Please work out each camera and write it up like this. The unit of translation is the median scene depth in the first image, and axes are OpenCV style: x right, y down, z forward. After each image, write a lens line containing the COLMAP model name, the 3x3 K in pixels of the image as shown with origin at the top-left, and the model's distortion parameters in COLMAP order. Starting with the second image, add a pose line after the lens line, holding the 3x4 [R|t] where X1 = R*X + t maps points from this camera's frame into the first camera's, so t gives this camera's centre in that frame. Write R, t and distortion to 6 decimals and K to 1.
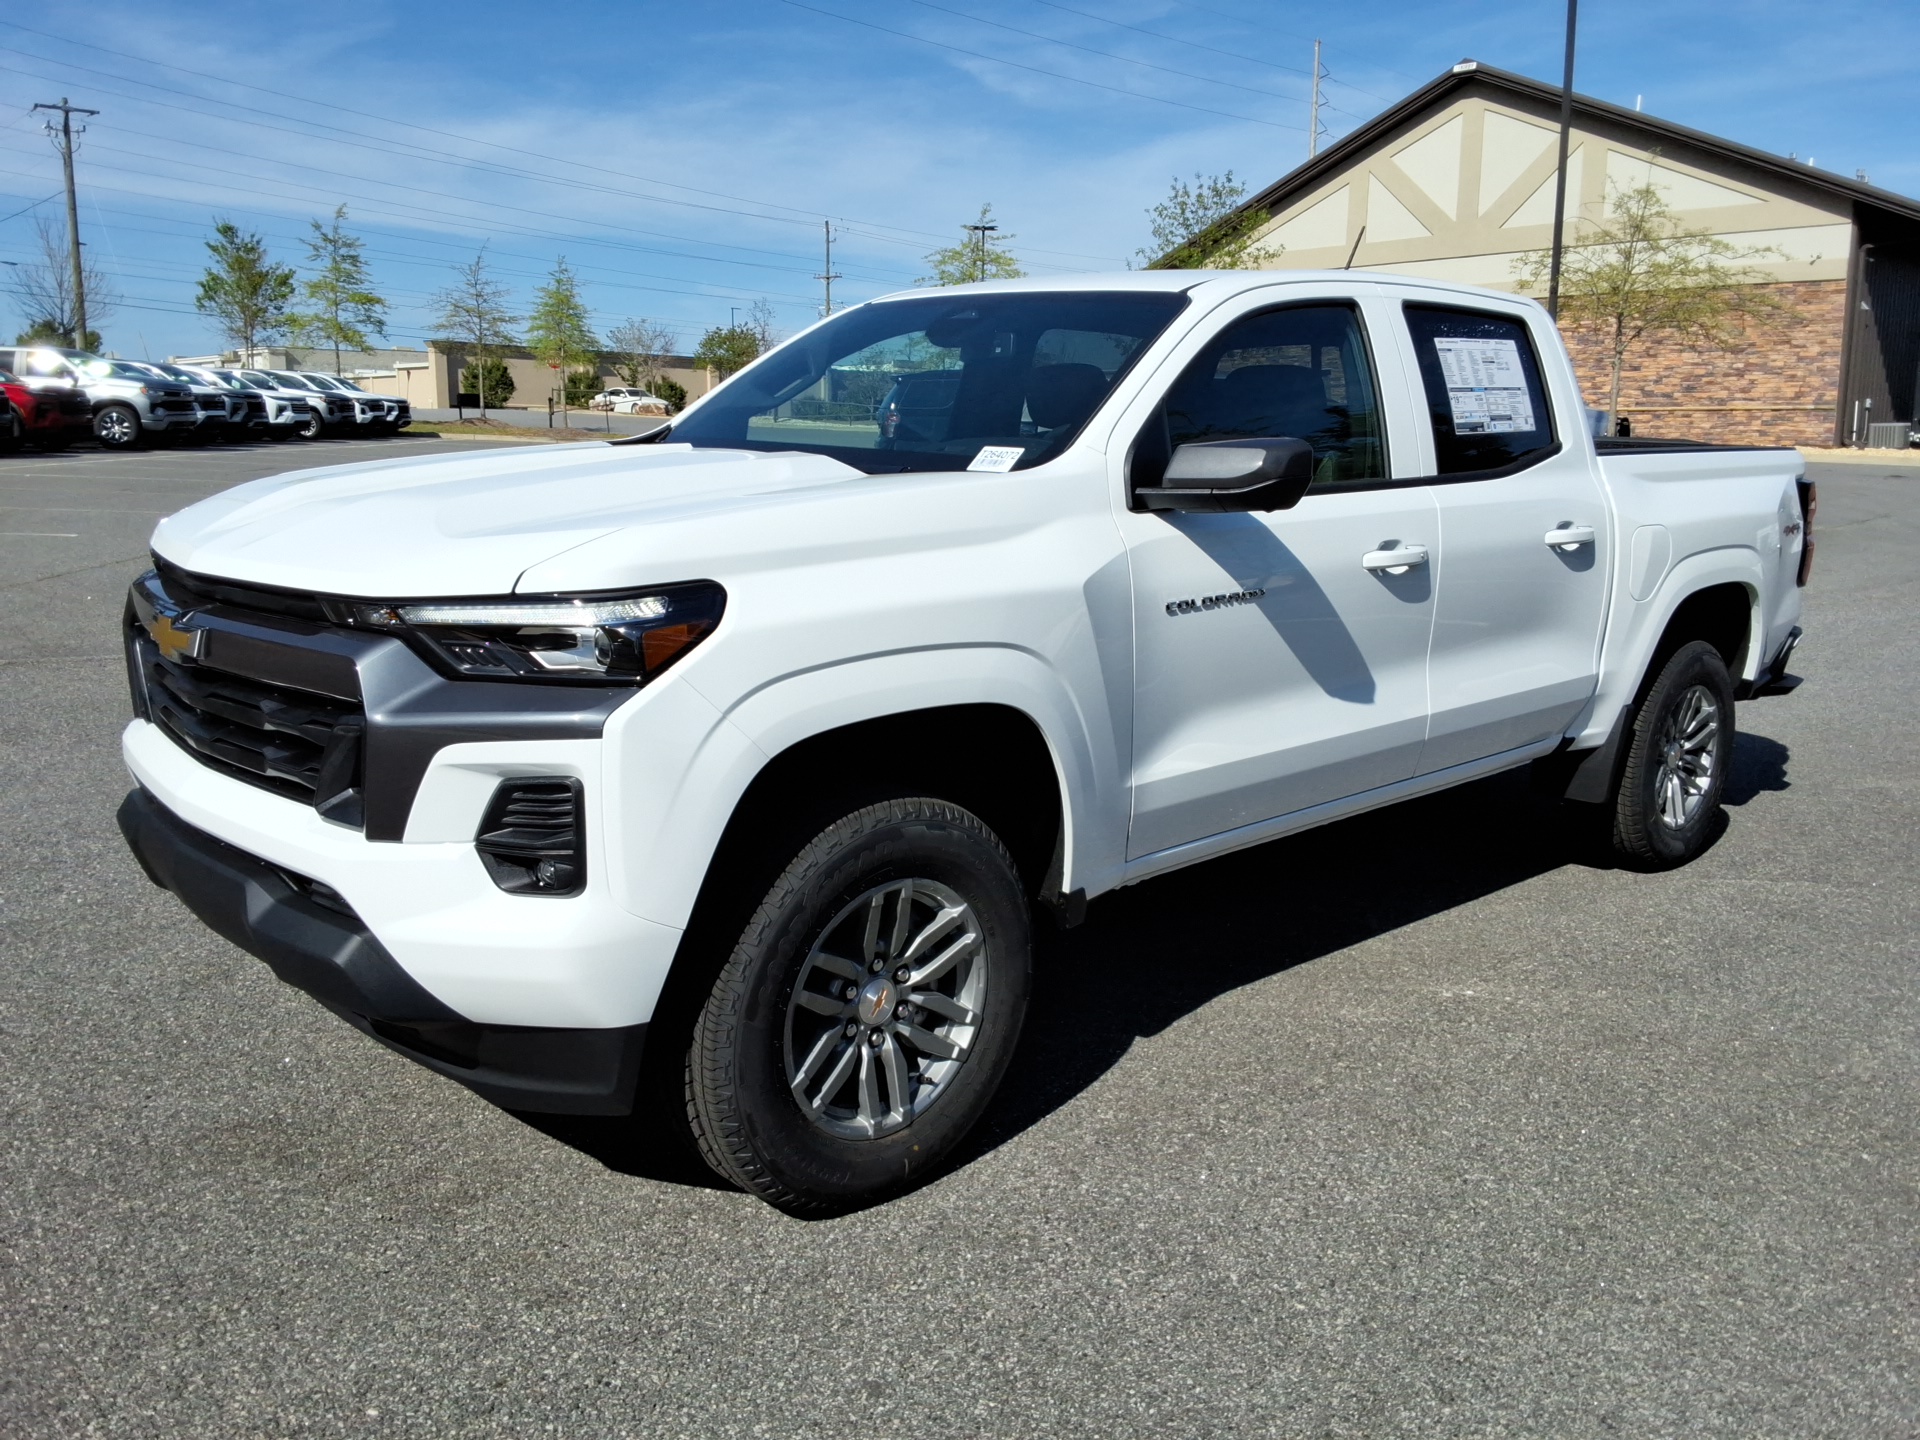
lens RADIAL K [[1555.2, 0, 976.8], [0, 1555.2, 700.5], [0, 0, 1]] dist [0.133808, -0.220316]
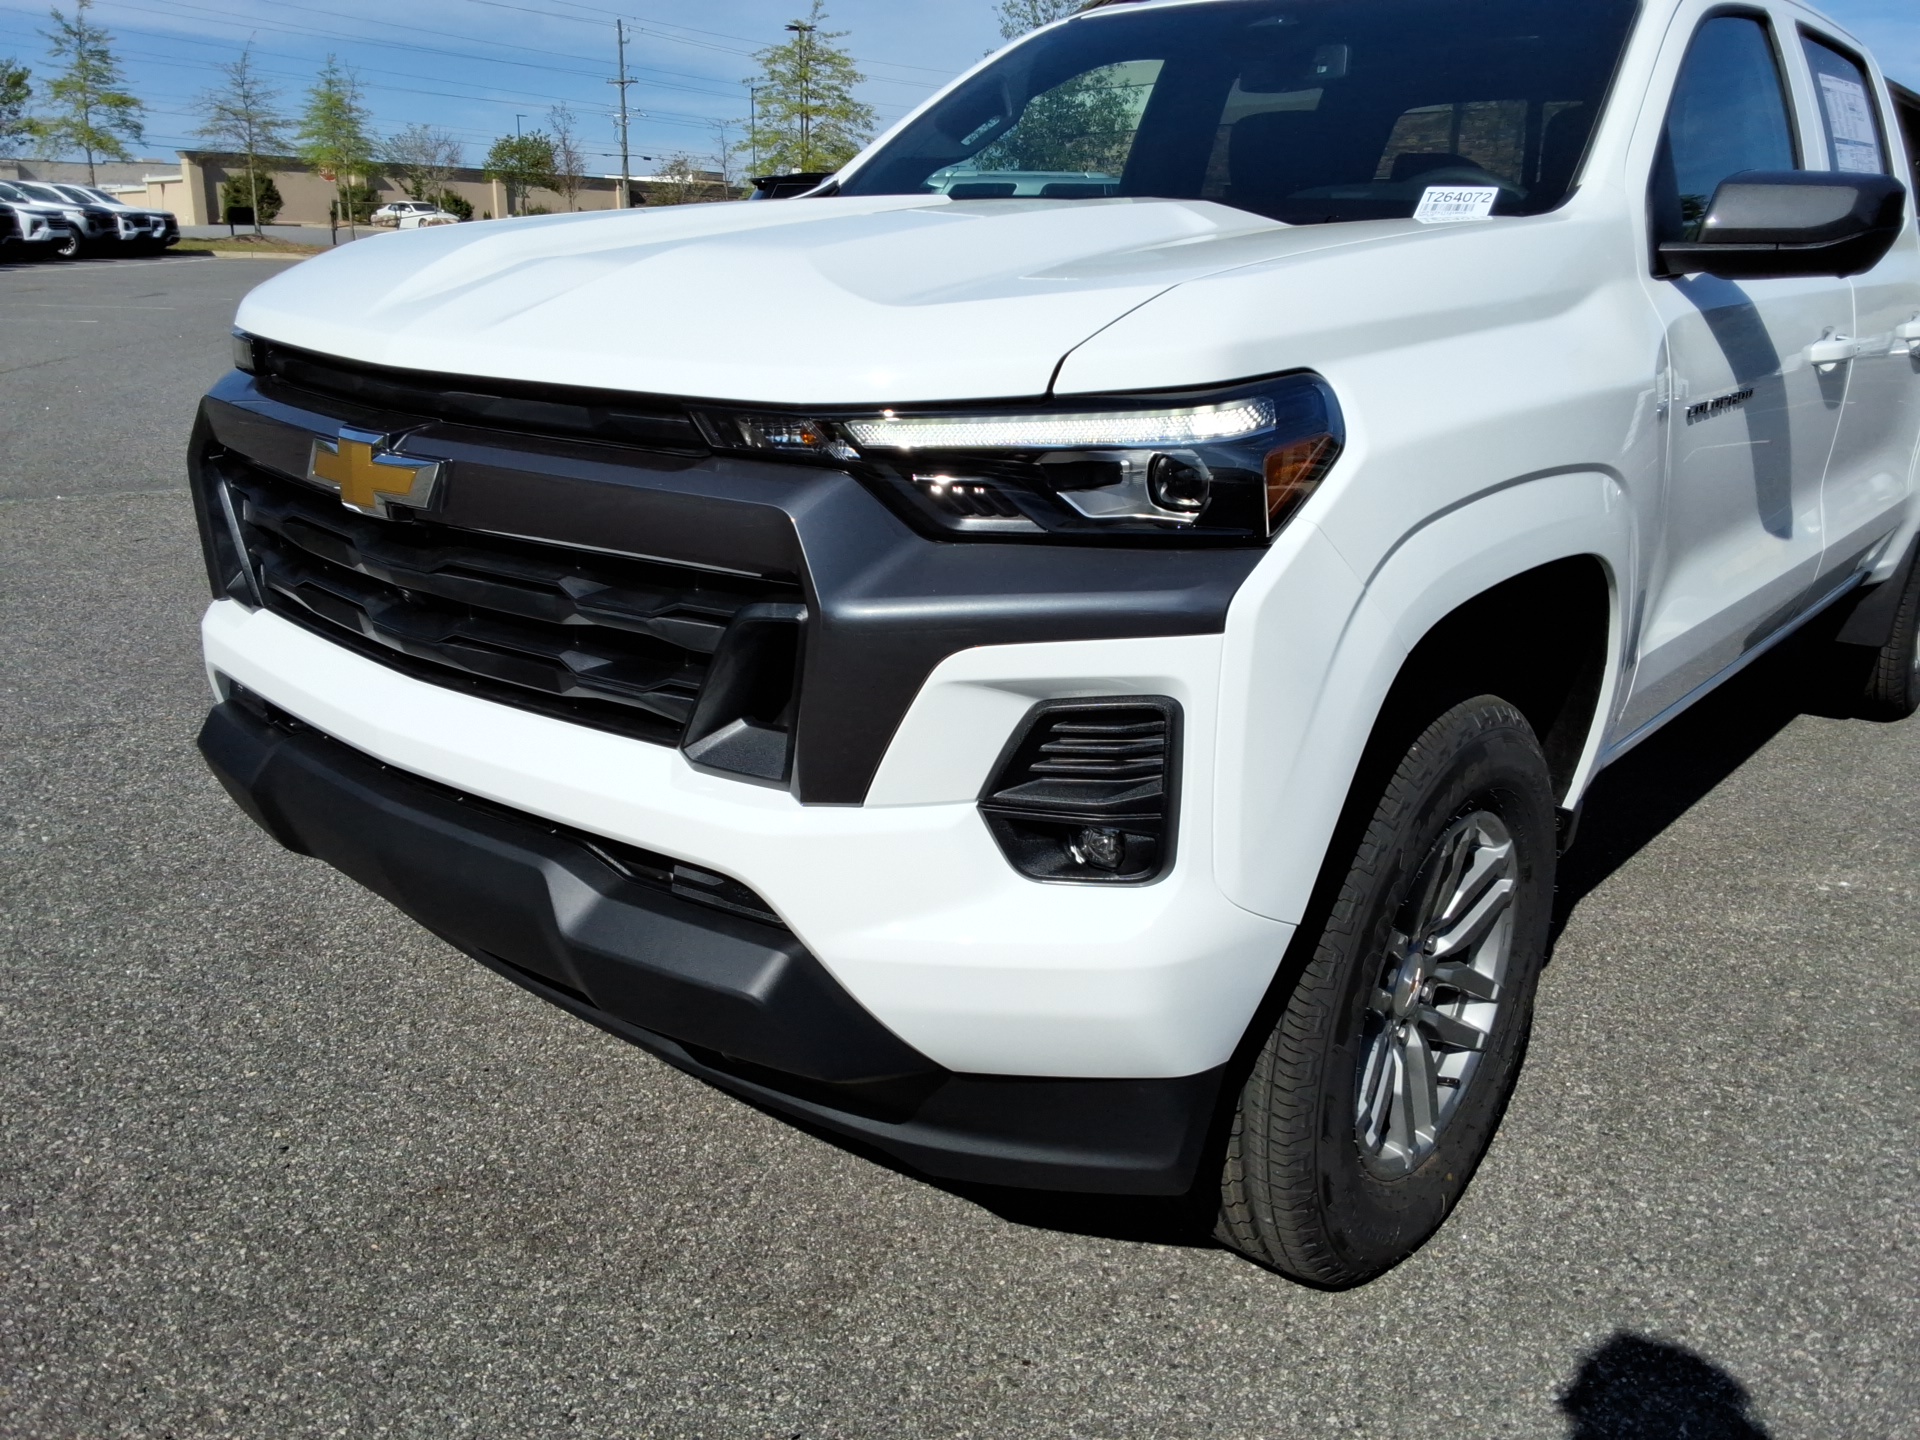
lens RADIAL K [[1589.4, 0, 1007.3], [0, 1589.4, 695.2], [0, 0, 1]] dist [0.083596, -0.117671]
pose [[0.992585, -0.032622, 0.117096, -0.319584], [0.020713, 0.994618, 0.101518, -0.012918], [-0.119777, -0.098340, 0.987918, 0.321651]]
